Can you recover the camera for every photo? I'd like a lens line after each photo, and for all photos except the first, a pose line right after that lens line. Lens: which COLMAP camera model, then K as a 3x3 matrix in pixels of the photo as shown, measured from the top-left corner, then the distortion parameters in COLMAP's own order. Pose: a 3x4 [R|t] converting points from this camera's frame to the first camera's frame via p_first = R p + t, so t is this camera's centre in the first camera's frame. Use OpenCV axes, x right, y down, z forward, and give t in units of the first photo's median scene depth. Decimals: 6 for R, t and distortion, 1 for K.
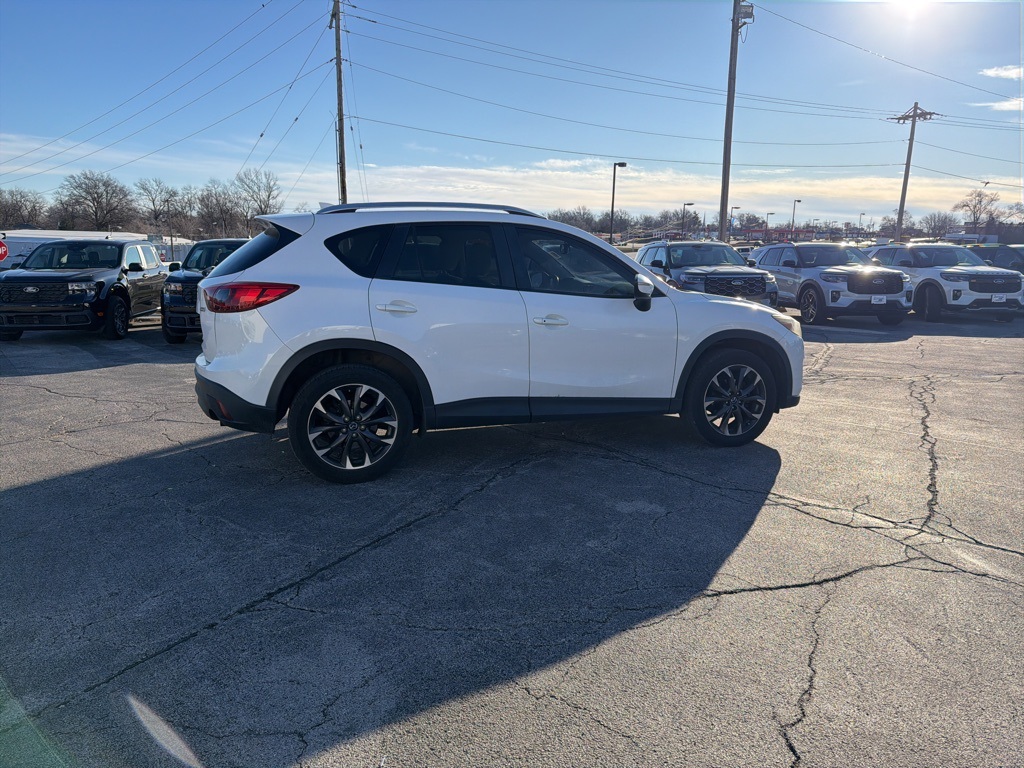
lens RADIAL K [[734.4, 0, 521.1], [0, 734.4, 370.8], [0, 0, 1]] dist [0.047009, -0.065843]
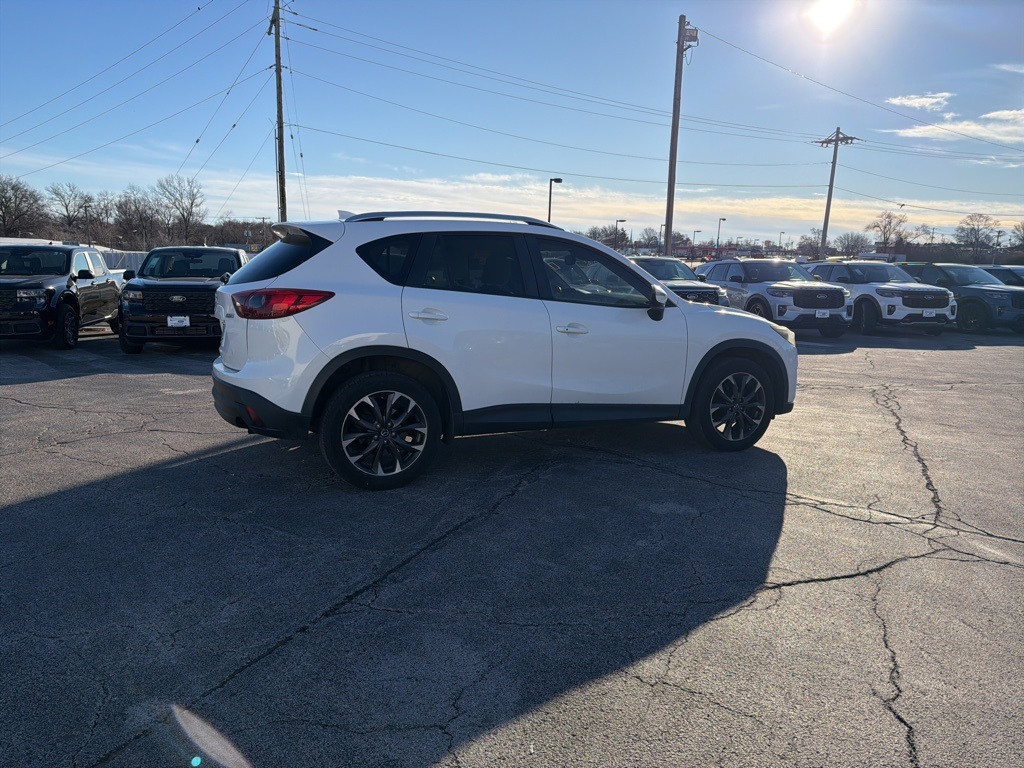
lens RADIAL K [[732.7, 0, 514.2], [0, 732.7, 378.7], [0, 0, 1]] dist [0.046009, -0.057994]
pose [[0.996052, -0.000915, 0.088763, -0.053861], [0.001528, 0.999975, -0.006838, 0.003190], [-0.088755, 0.006946, 0.996029, -0.005416]]
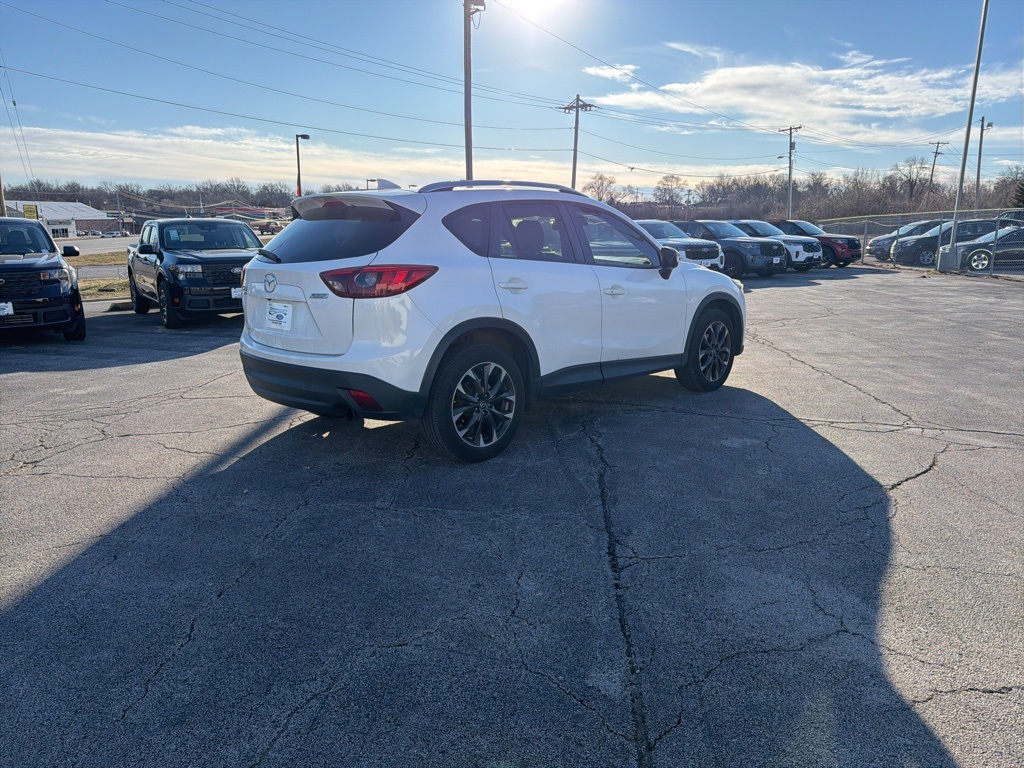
lens RADIAL K [[734.4, 0, 521.1], [0, 734.4, 370.8], [0, 0, 1]] dist [0.047009, -0.065843]
pose [[0.895654, -0.093593, 0.434793, -0.234943], [0.079853, 0.995561, 0.049809, -0.006311], [-0.437525, -0.009893, 0.899152, 0.027692]]
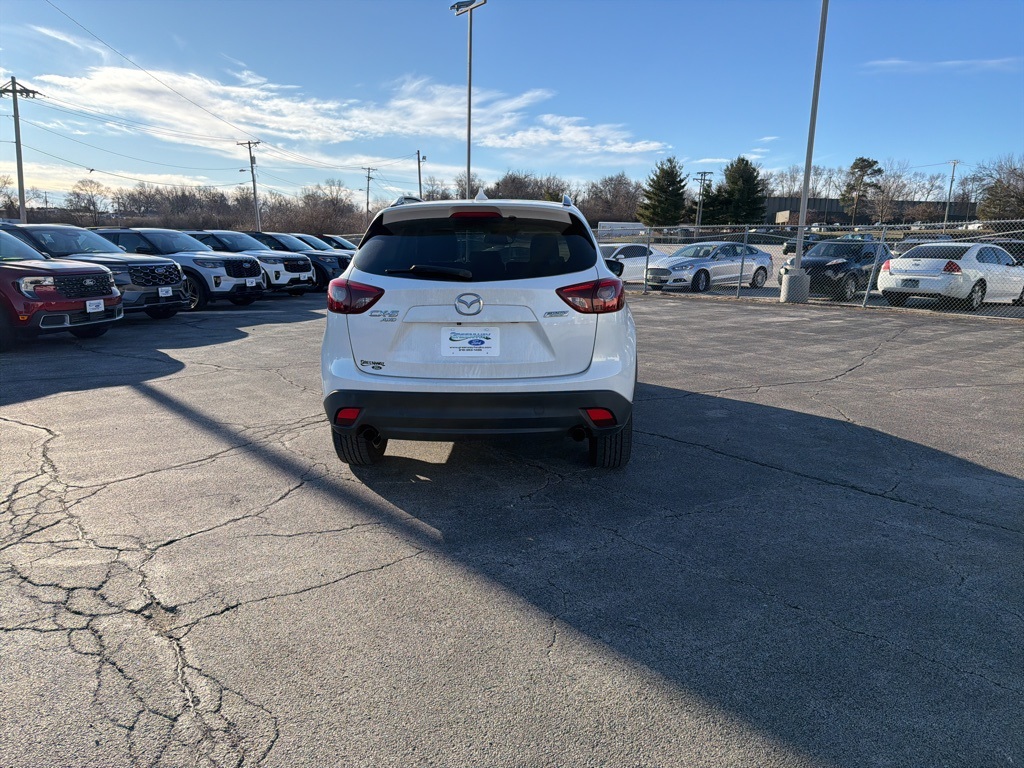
lens RADIAL K [[734.4, 0, 521.1], [0, 734.4, 370.8], [0, 0, 1]] dist [0.047009, -0.065843]
pose [[0.350683, -0.163611, 0.922091, -0.473640], [0.143947, 0.982337, 0.119556, -0.048237], [-0.925365, 0.090807, 0.368040, 0.282139]]
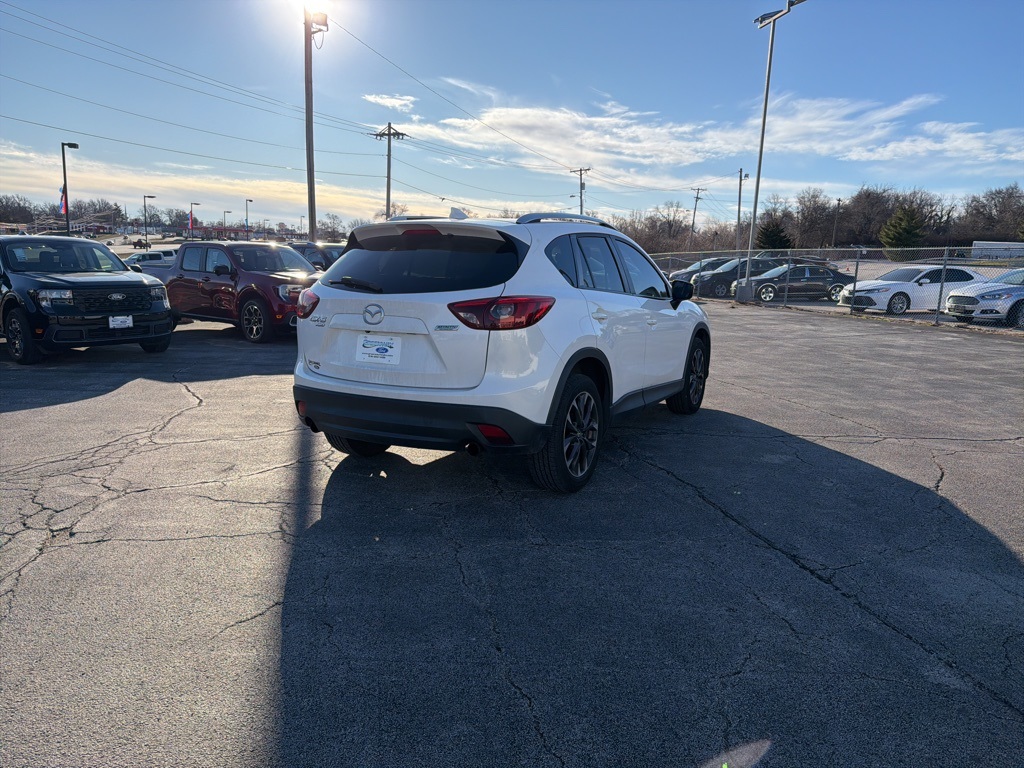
lens RADIAL K [[734.4, 0, 521.1], [0, 734.4, 370.8], [0, 0, 1]] dist [0.047009, -0.065843]
pose [[0.729058, -0.094519, 0.677895, -0.368988], [0.092988, 0.994914, 0.038714, -0.022297], [-0.678106, 0.034812, 0.734139, 0.117374]]
